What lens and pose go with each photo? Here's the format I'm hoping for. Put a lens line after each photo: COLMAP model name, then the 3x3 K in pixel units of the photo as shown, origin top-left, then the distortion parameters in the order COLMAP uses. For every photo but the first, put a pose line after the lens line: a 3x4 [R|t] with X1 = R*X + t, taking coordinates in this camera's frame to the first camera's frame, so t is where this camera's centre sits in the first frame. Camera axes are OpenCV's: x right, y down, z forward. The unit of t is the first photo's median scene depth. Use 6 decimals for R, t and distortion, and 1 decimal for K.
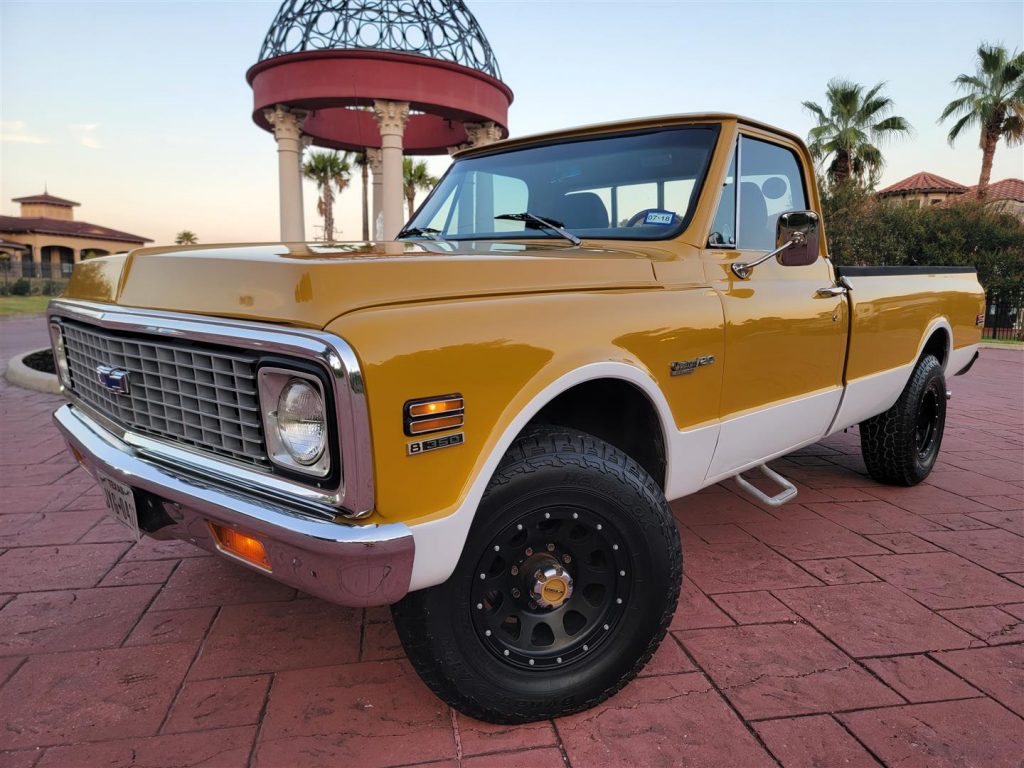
lens RADIAL K [[849.6, 0, 512.0], [0, 849.6, 384.0], [0, 0, 1]] dist [0.095471, -0.118812]
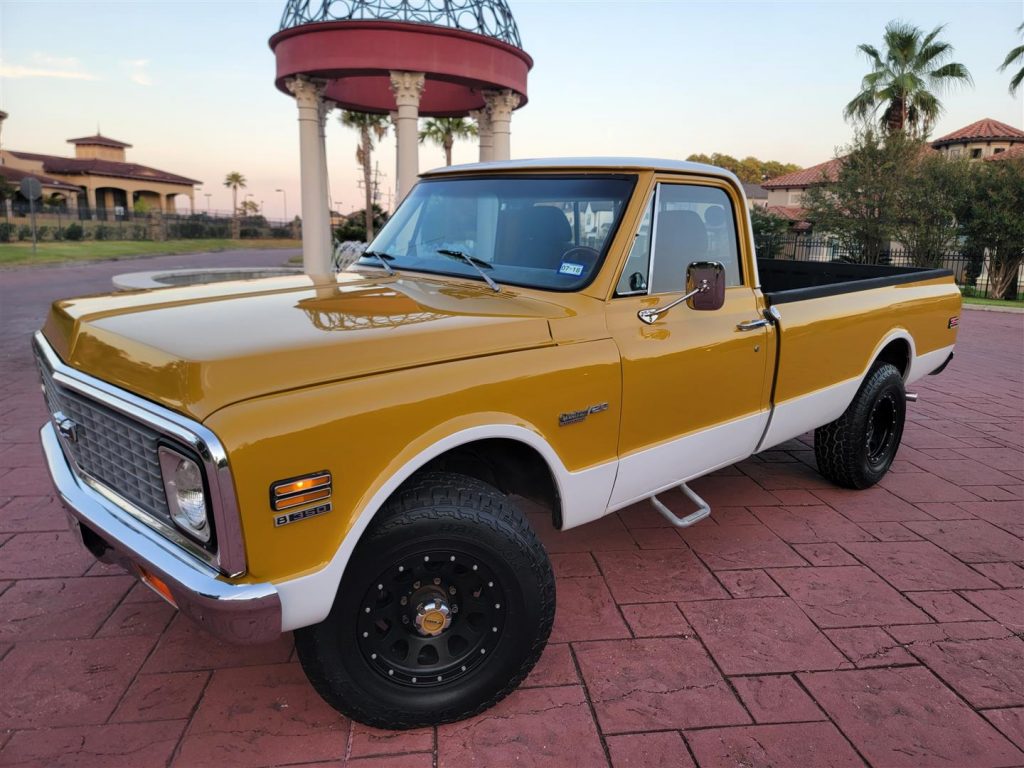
lens RADIAL K [[861.9, 0, 512.0], [0, 861.9, 384.0], [0, 0, 1]] dist [0.081296, -0.096795]
pose [[0.997552, 0.022701, -0.066141, 0.162572], [-0.017627, 0.996928, 0.076311, -0.122522], [0.067670, -0.074958, 0.994888, -0.098712]]
